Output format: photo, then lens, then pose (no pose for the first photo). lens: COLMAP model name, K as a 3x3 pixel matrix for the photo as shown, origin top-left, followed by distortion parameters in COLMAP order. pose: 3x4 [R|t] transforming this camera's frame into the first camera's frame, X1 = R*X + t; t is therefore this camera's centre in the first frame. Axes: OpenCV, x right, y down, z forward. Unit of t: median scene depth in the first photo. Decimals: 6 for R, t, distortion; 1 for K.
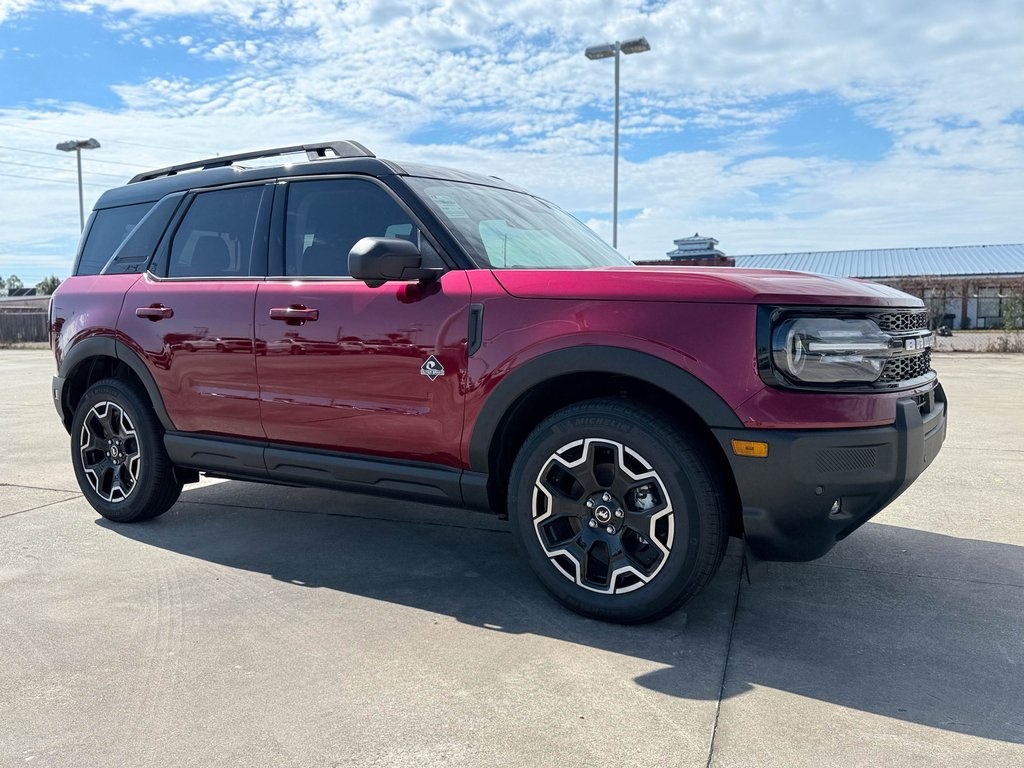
lens RADIAL K [[803.8, 0, 512.0], [0, 803.8, 384.0], [0, 0, 1]] dist [0.127118, -0.198674]
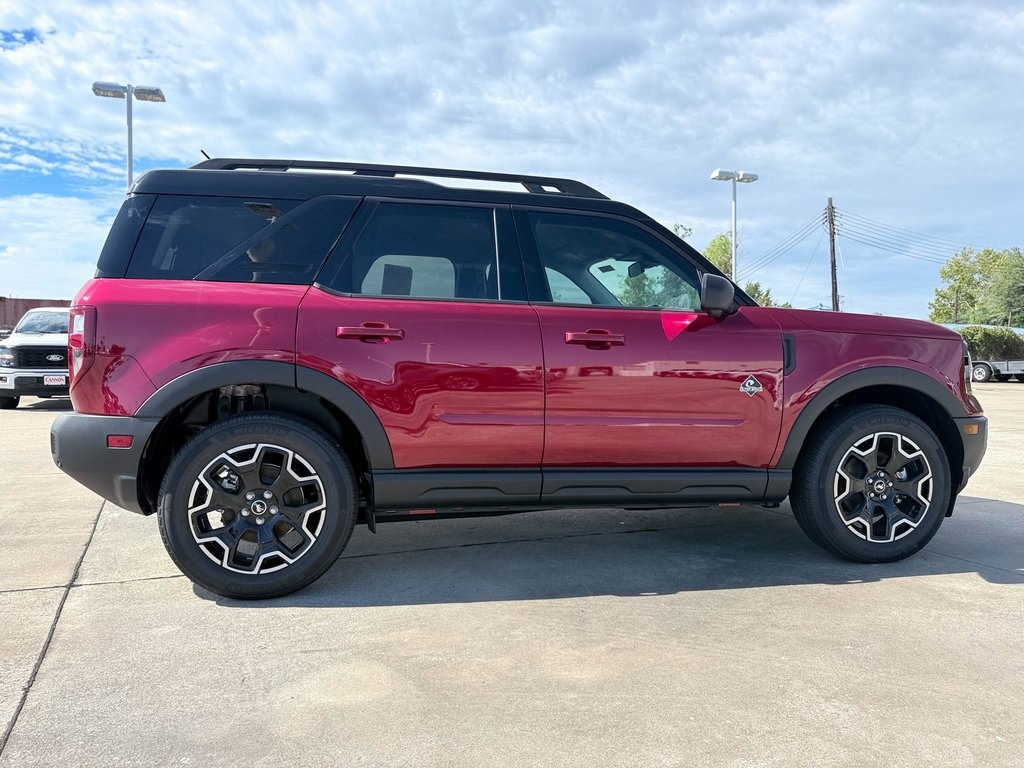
lens RADIAL K [[711.0, 0, 512.0], [0, 711.0, 384.0], [0, 0, 1]] dist [0.061882, -0.087449]
pose [[0.730046, -0.008961, 0.683339, -1.164922], [0.045259, 0.998353, -0.035261, -0.001300], [-0.681897, 0.056669, 0.729249, 0.499003]]
